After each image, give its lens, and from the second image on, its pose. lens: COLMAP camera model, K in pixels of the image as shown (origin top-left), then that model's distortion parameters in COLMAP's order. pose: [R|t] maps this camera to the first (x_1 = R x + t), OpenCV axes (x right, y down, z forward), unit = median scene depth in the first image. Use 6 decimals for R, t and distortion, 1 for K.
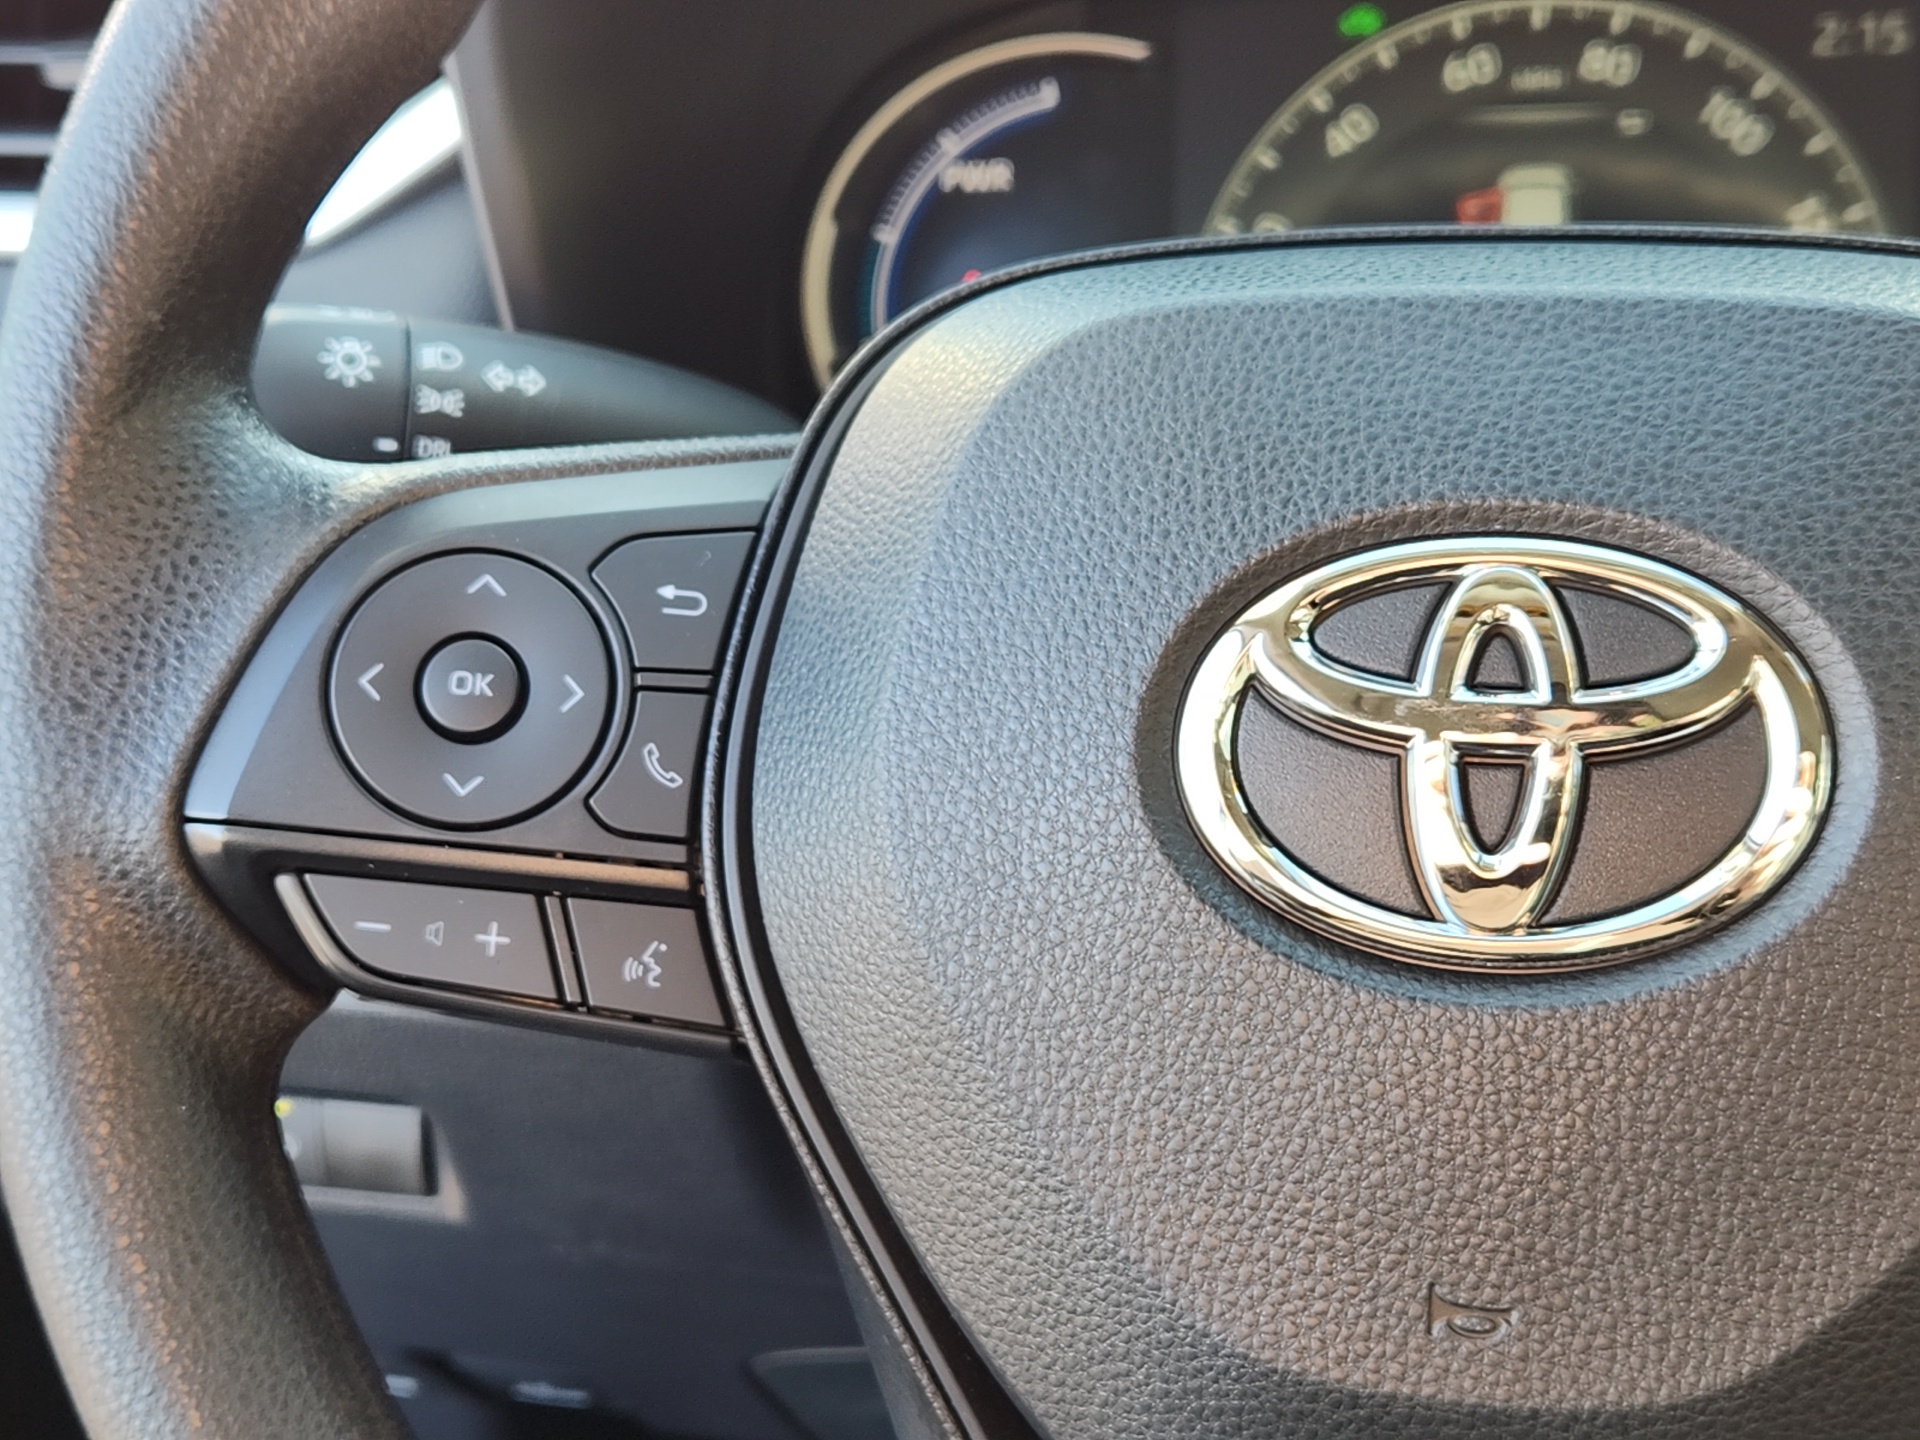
lens RADIAL K [[2610.7, 0, 955.6], [0, 2610.7, 737.9], [0, 0, 1]] dist [0.084050, 0.000000]
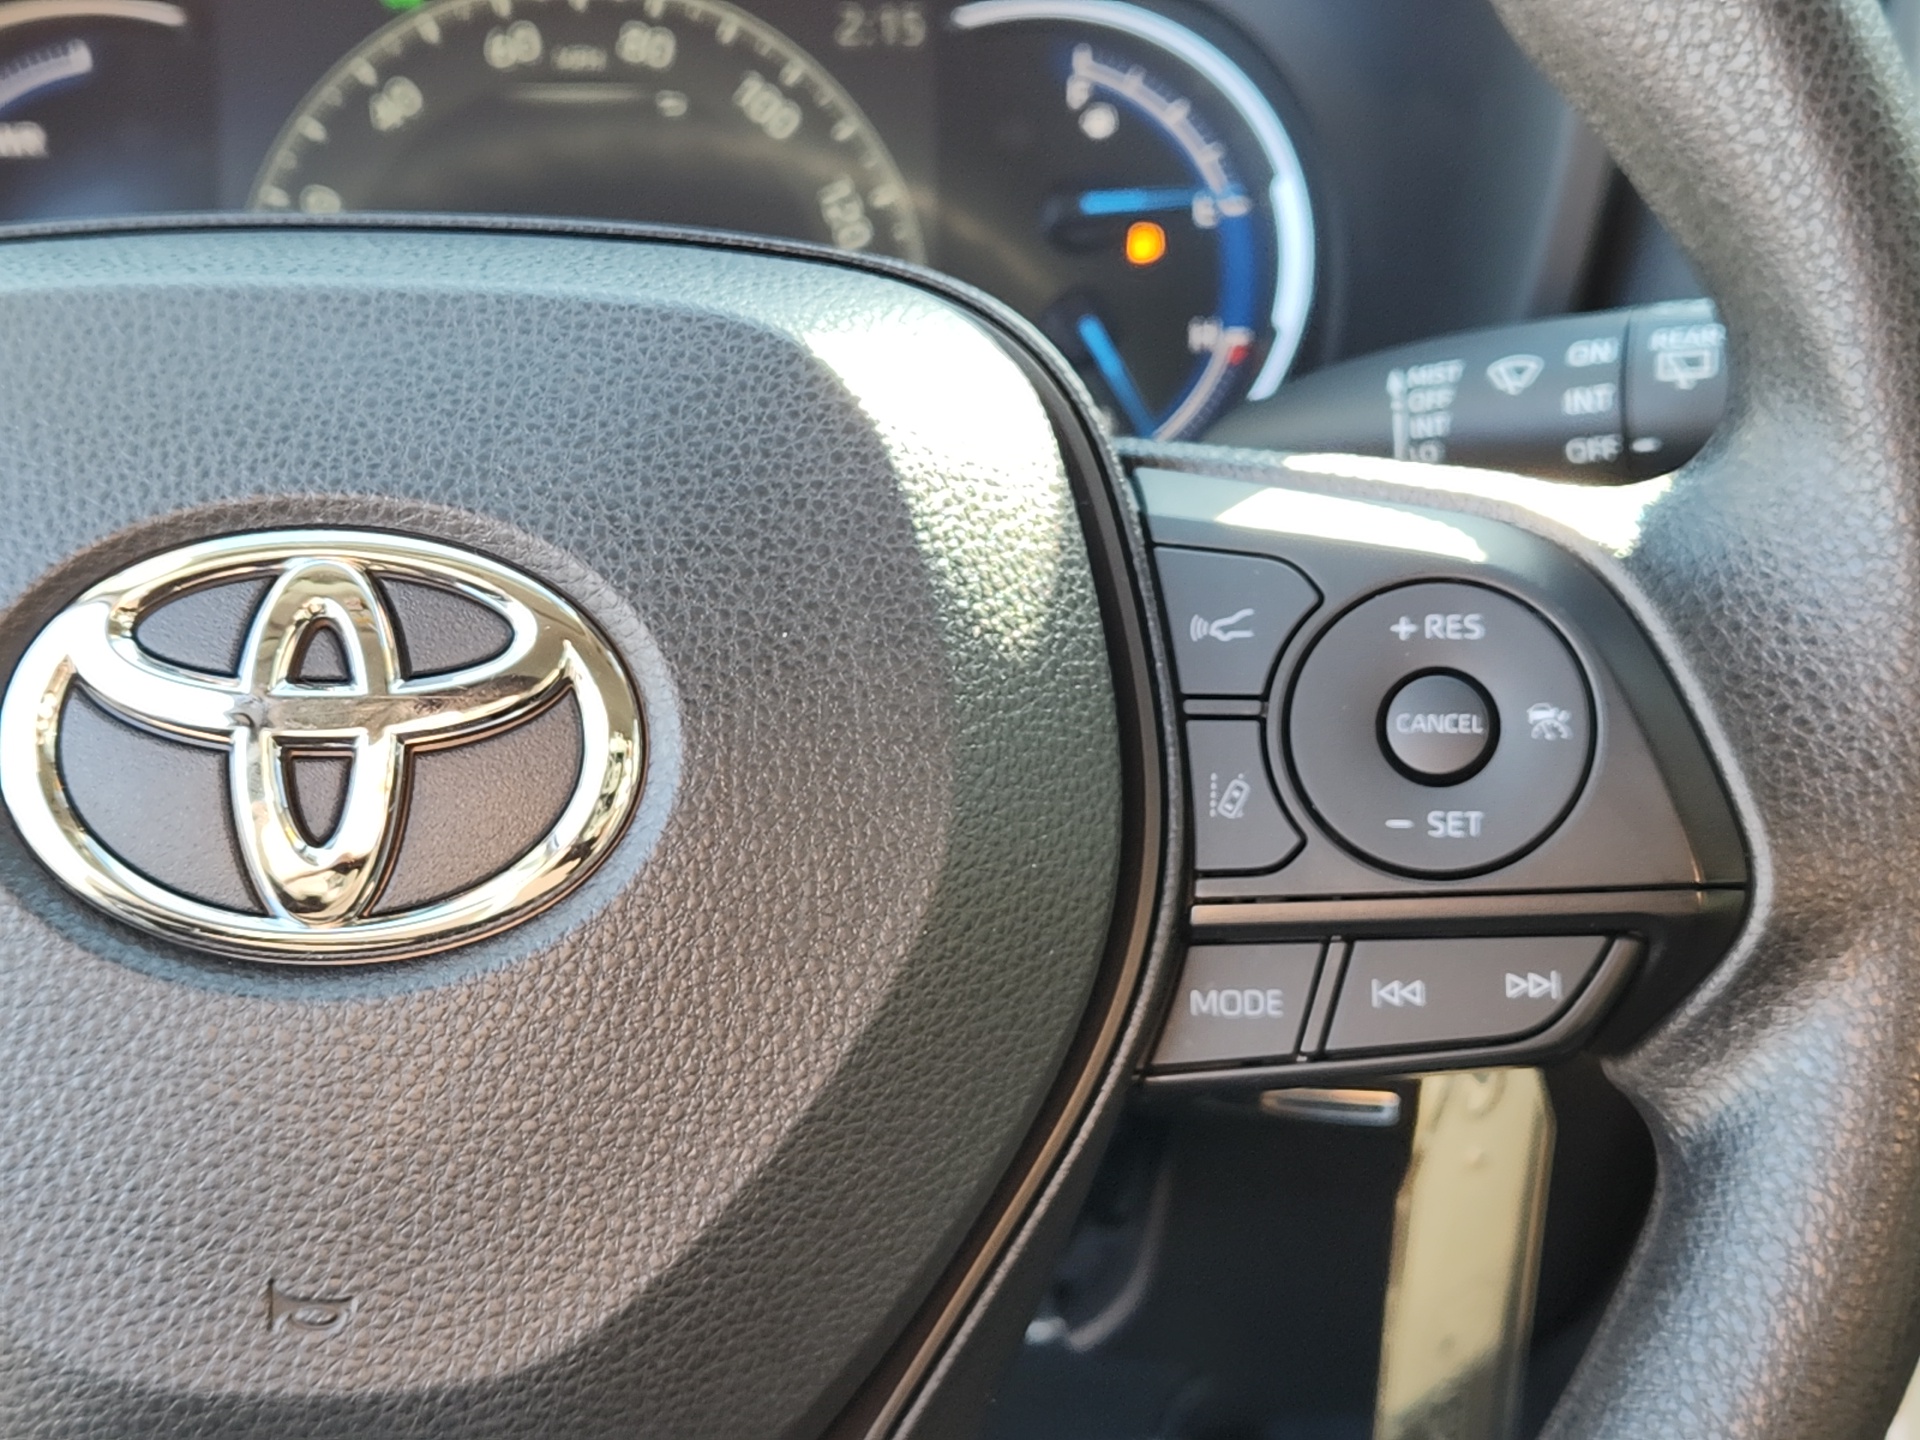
lens RADIAL K [[2610.7, 0, 952.5], [0, 2610.7, 707.1], [0, 0, 1]] dist [0.084050, 0.000000]
pose [[0.975425, -0.035466, 0.217461, 0.223321], [0.033808, 0.999364, 0.011339, -0.012300], [-0.217725, -0.003708, 0.976003, -0.032447]]
